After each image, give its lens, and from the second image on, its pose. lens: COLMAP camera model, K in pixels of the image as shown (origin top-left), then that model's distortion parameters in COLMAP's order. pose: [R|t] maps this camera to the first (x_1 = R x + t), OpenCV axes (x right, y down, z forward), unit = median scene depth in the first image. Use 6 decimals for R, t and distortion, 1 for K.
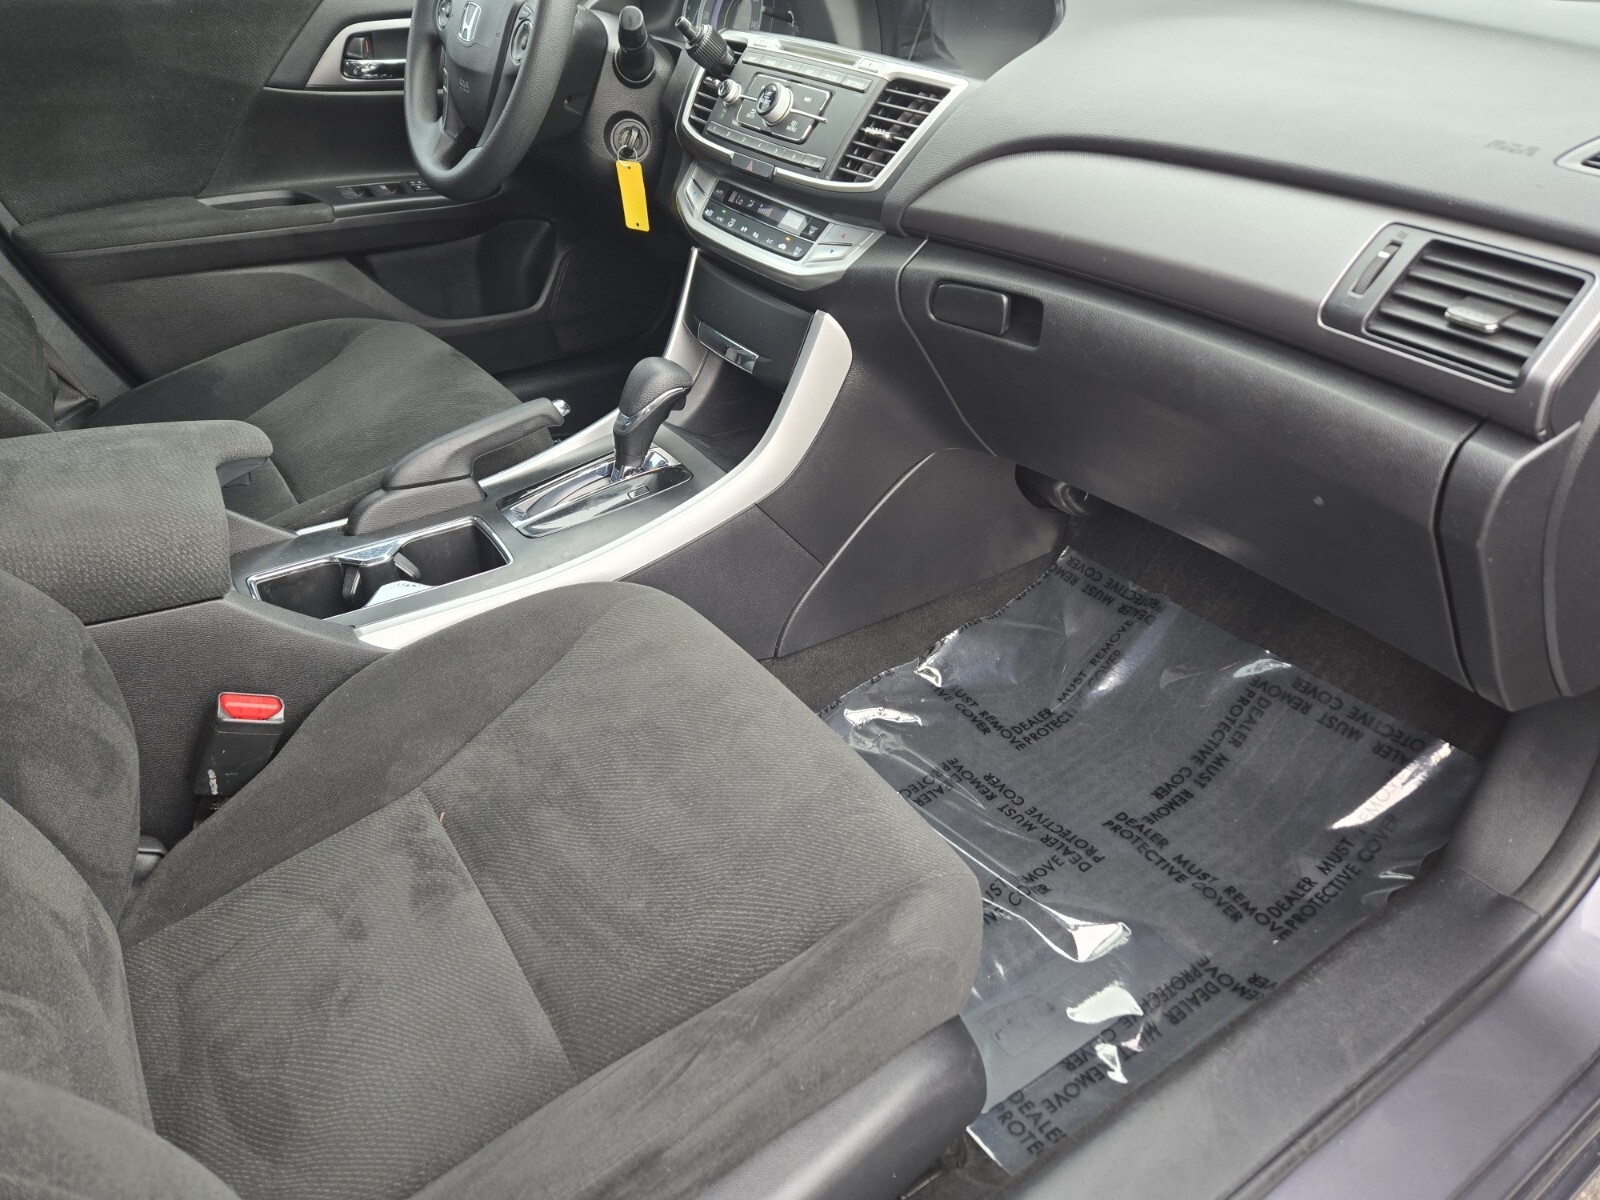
lens RADIAL K [[1107.2, 0, 781.6], [0, 1107.2, 586.0], [0, 0, 1]] dist [0.062417, -0.048215]
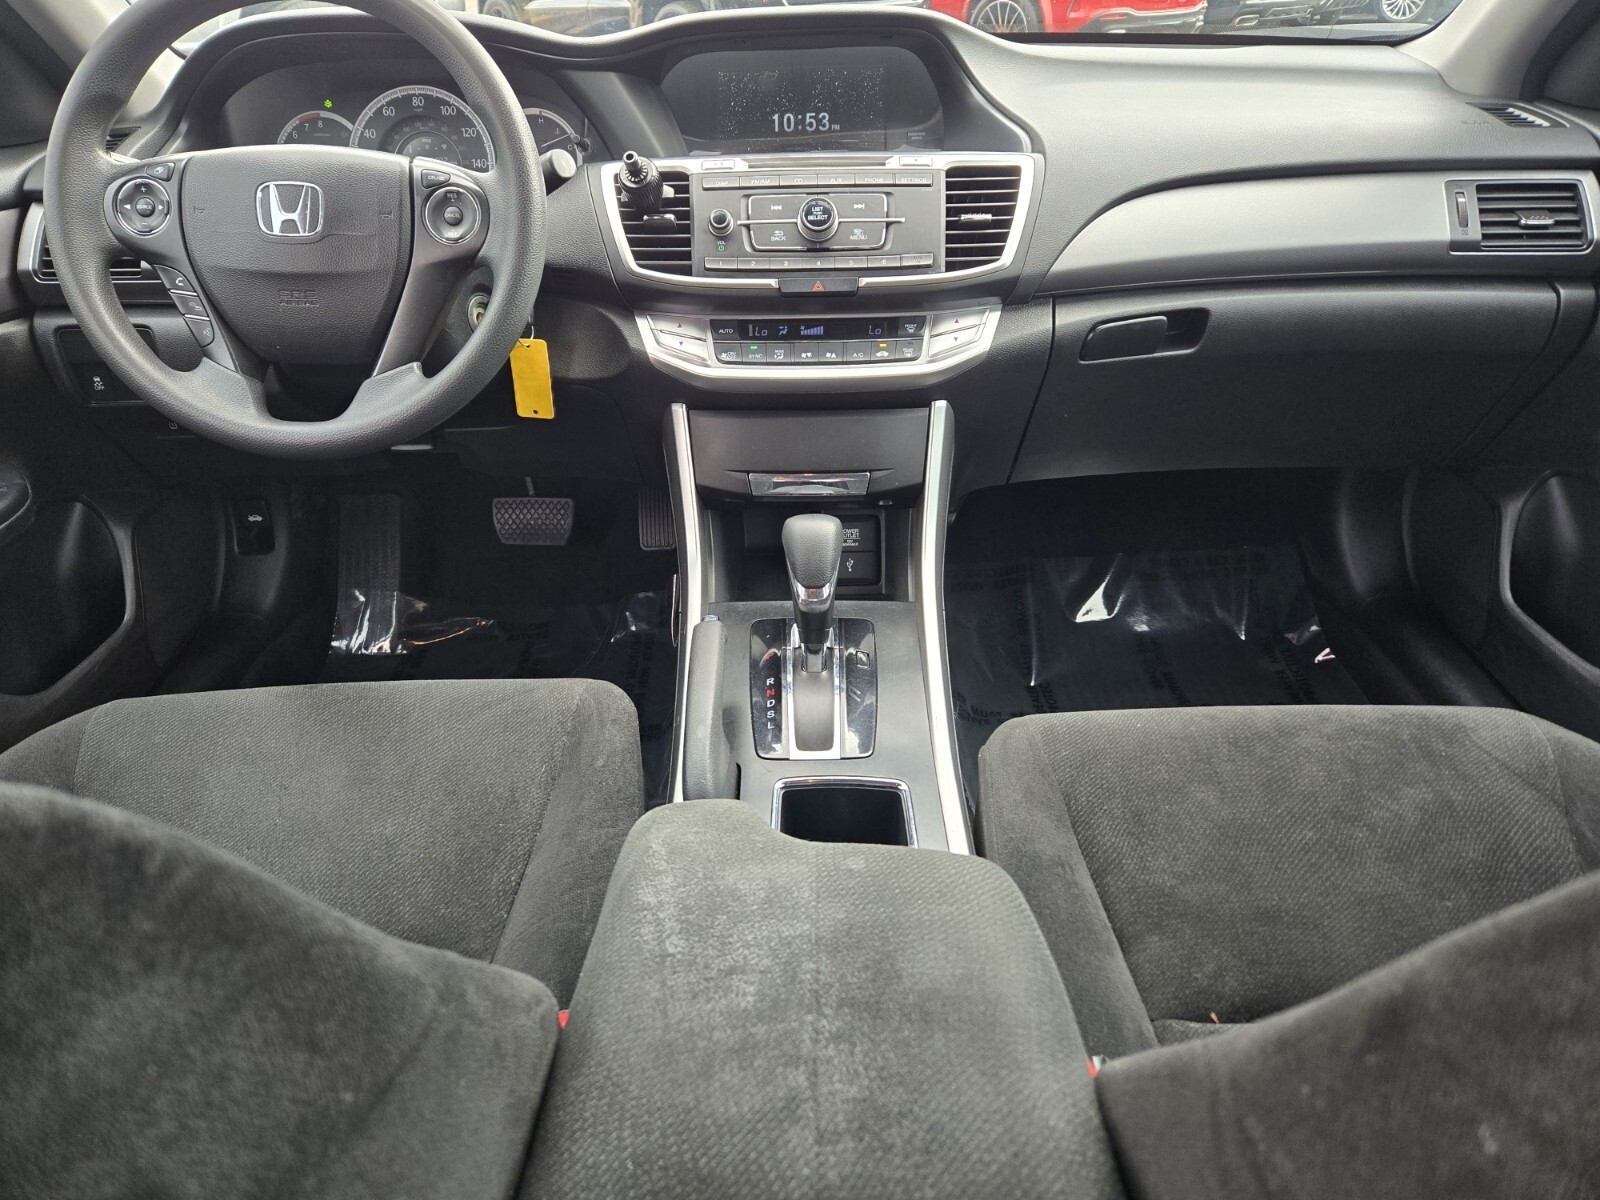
lens RADIAL K [[1107.2, 0, 813.6], [0, 1107.2, 586.5], [0, 0, 1]] dist [0.062417, -0.048215]
pose [[0.546380, -0.393092, 0.739559, -0.805967], [0.469282, 0.875072, 0.118418, -0.269610], [-0.693717, 0.282360, 0.662593, 0.464909]]
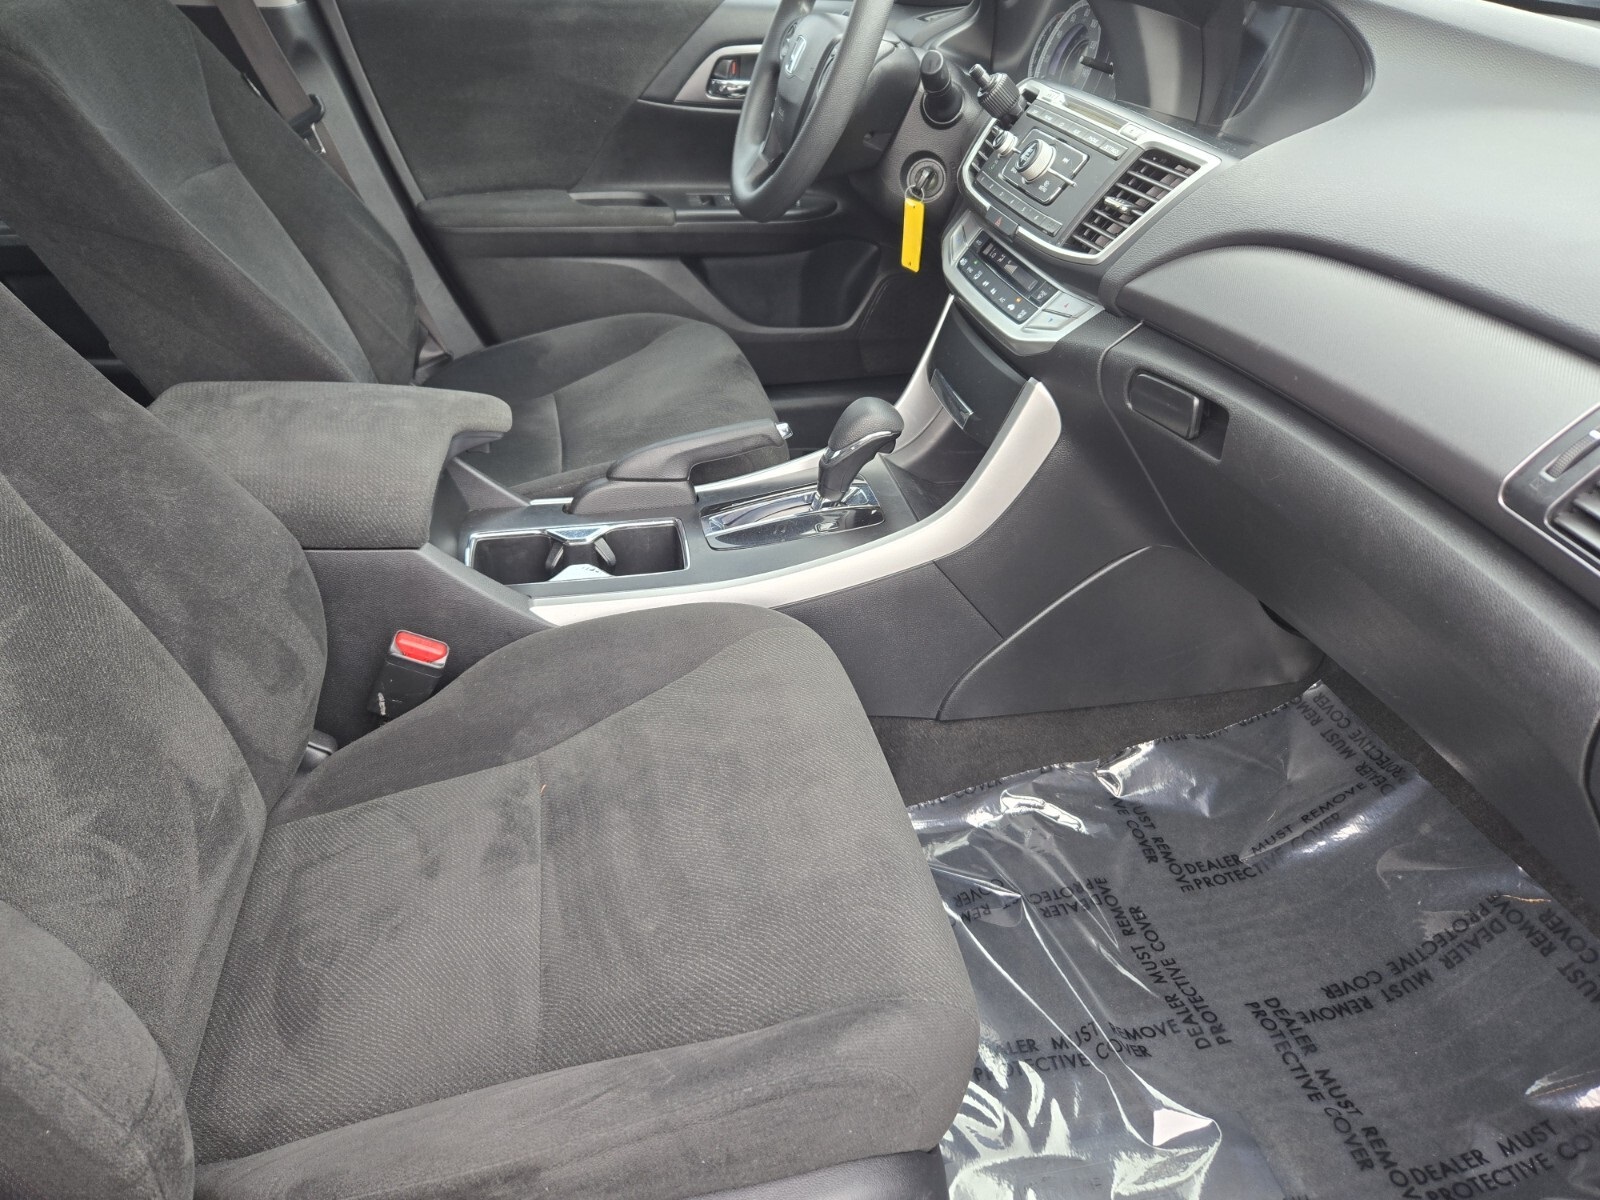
lens RADIAL K [[1107.2, 0, 781.0], [0, 1107.2, 580.2], [0, 0, 1]] dist [0.062417, -0.048215]
pose [[0.922305, 0.214033, -0.321781, 0.175625], [-0.218442, 0.975584, 0.022801, -0.053321], [0.318805, 0.049261, 0.946539, 0.038974]]
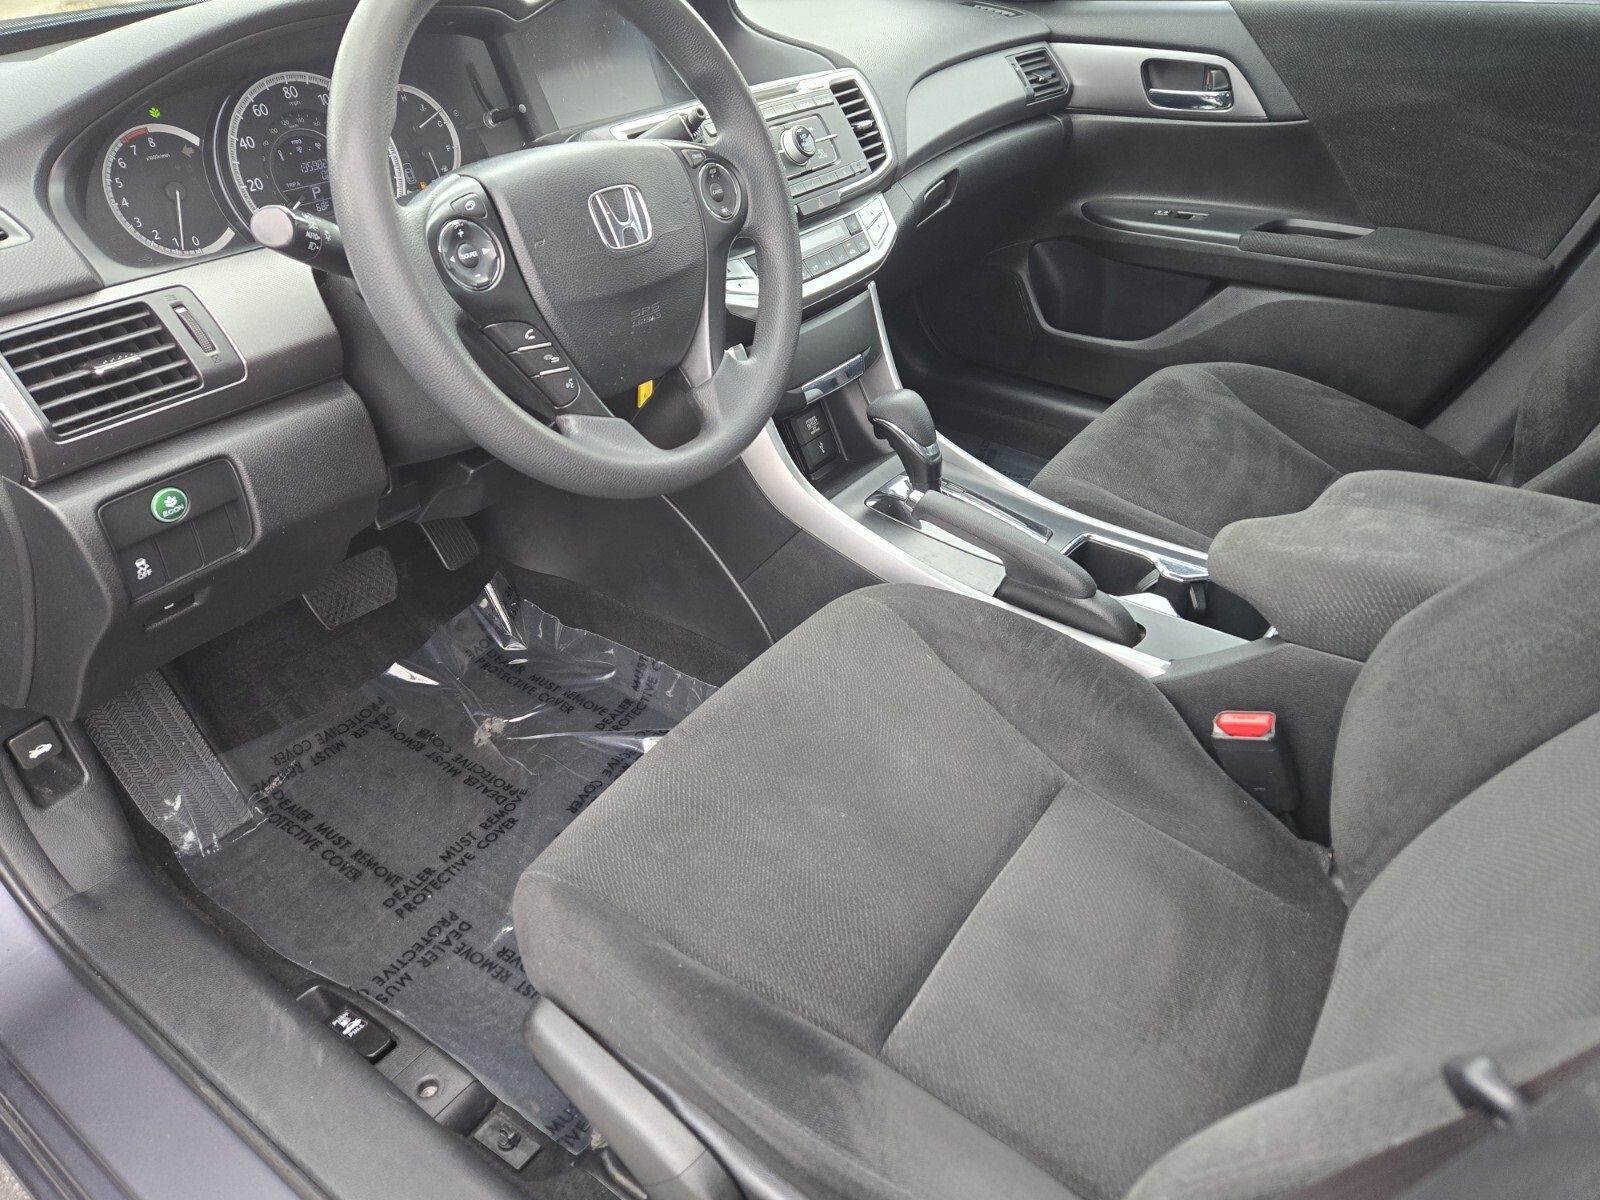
lens RADIAL K [[1107.2, 0, 811.5], [0, 1107.2, 585.0], [0, 0, 1]] dist [0.062417, -0.048215]
pose [[-0.366838, -0.491451, 0.789877, -1.032562], [0.522126, 0.593960, 0.612042, -0.810567], [-0.769944, 0.636936, 0.038713, 1.195987]]
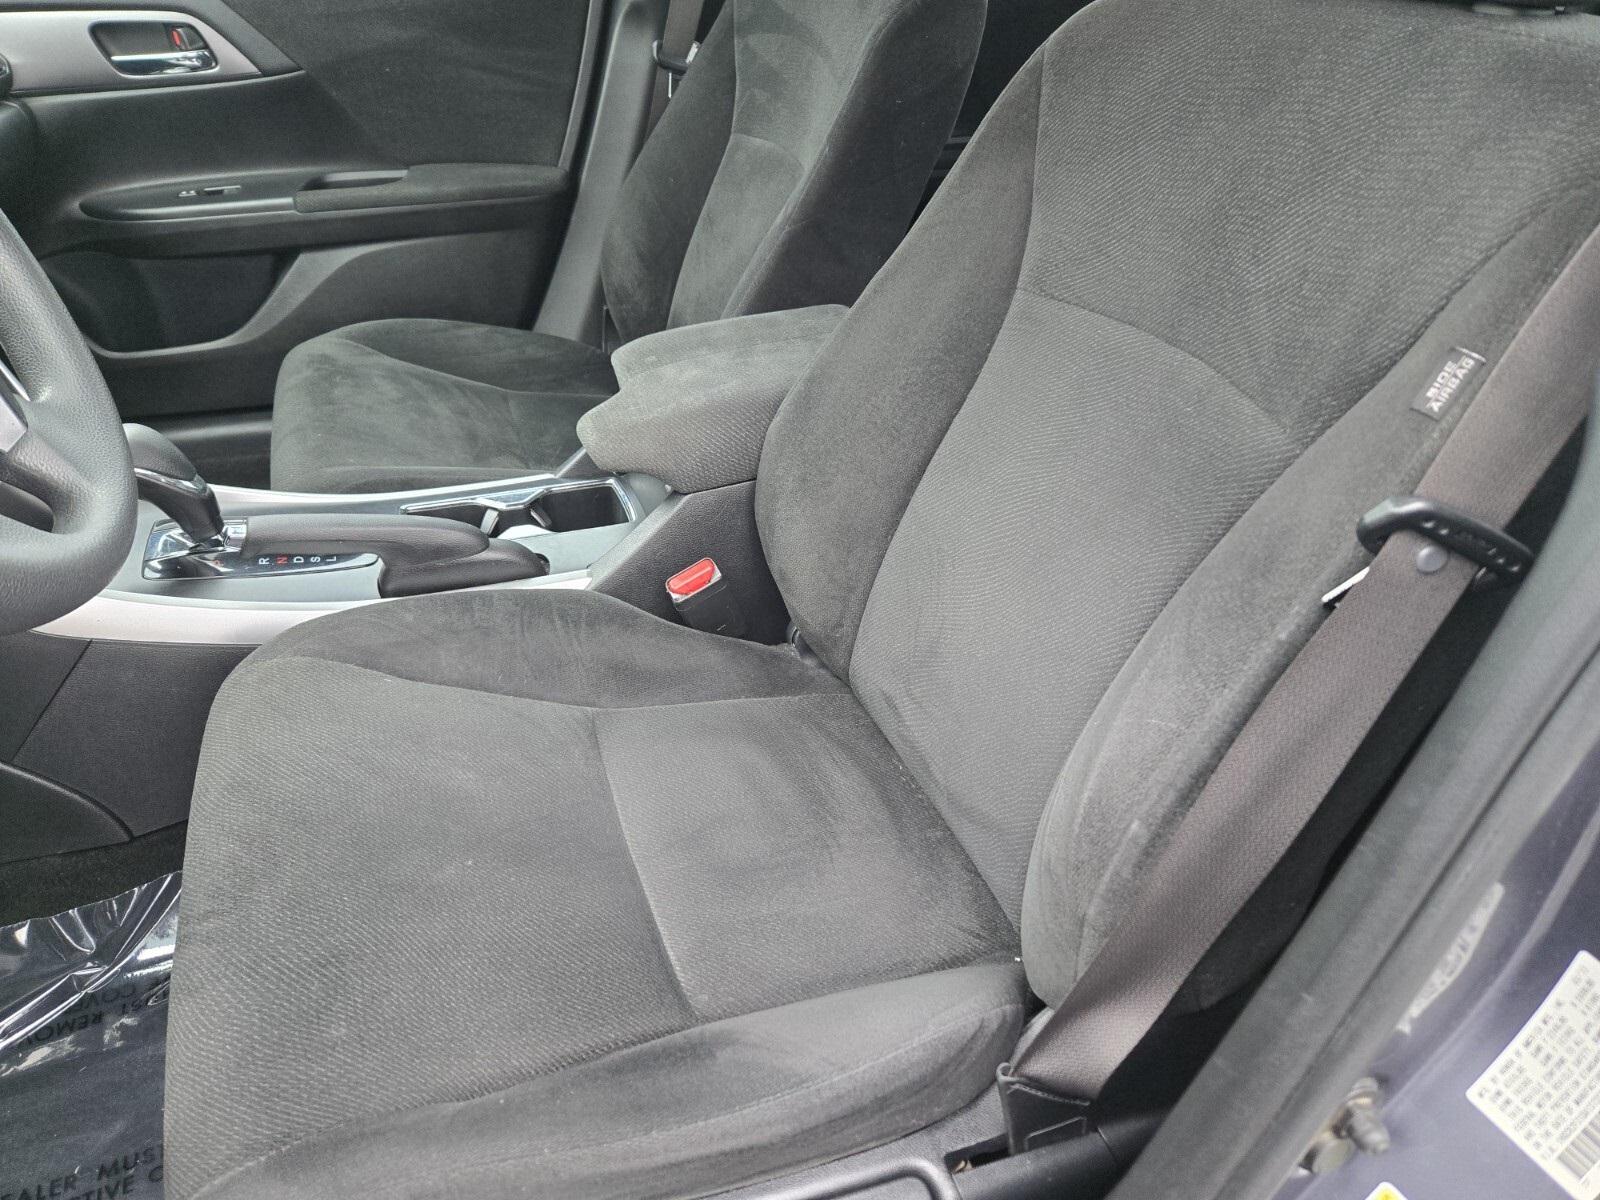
lens RADIAL K [[1107.2, 0, 781.5], [0, 1107.2, 587.8], [0, 0, 1]] dist [0.062417, -0.048215]
pose [[-0.971510, -0.123788, 0.202099, -0.786584], [0.132936, 0.421335, 0.897109, -0.861347], [-0.196203, 0.898417, -0.392876, 1.396662]]
